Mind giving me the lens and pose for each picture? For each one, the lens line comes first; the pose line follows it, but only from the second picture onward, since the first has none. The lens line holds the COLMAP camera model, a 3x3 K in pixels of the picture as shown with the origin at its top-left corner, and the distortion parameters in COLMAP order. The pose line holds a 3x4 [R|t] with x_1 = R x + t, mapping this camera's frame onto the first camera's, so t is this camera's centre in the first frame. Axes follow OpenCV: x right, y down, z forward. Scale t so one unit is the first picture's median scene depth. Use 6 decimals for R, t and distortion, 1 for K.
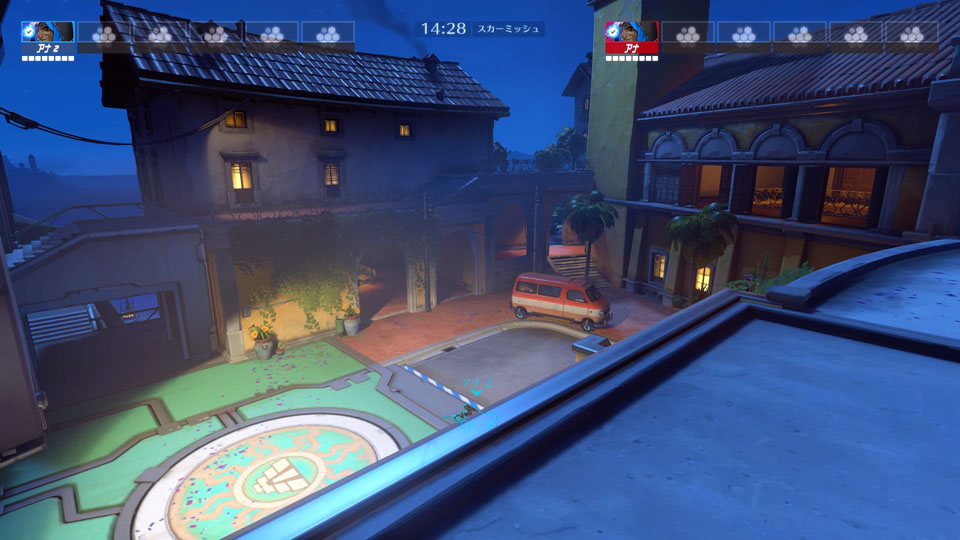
lens RADIAL K [[470.1, 0, 480.0], [0, 470.1, 270.0], [0, 0, 1]] dist [0.000707, 0.000792]
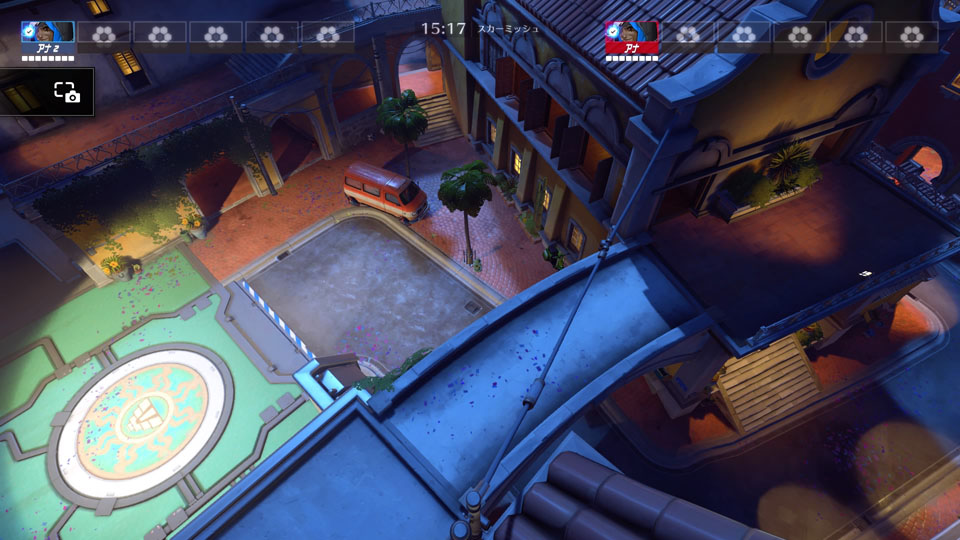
lens RADIAL K [[470.1, 0, 480.0], [0, 470.1, 270.0], [0, 0, 1]] dist [0.000707, 0.000792]
pose [[0.998511, -0.042138, 0.034641, 0.476565], [0.012257, 0.792114, 0.610250, -0.641523], [-0.053154, -0.608917, 0.791451, -0.012747]]
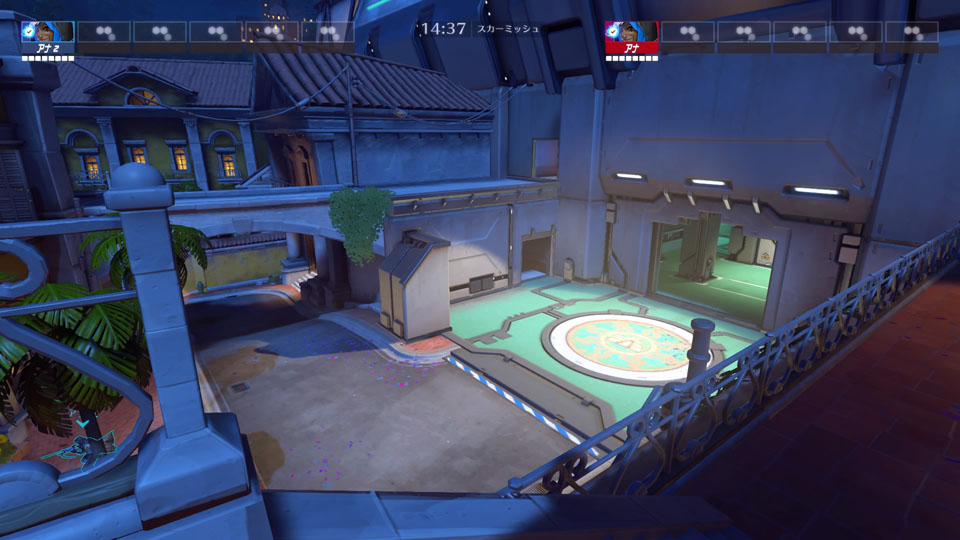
lens RADIAL K [[470.1, 0, 480.0], [0, 470.1, 270.0], [0, 0, 1]] dist [0.000707, 0.000792]
pose [[-0.994821, -0.030766, 0.096870, -0.054440], [0.020402, 0.873237, 0.486869, -0.380684], [-0.099570, 0.486324, -0.868087, 1.612993]]
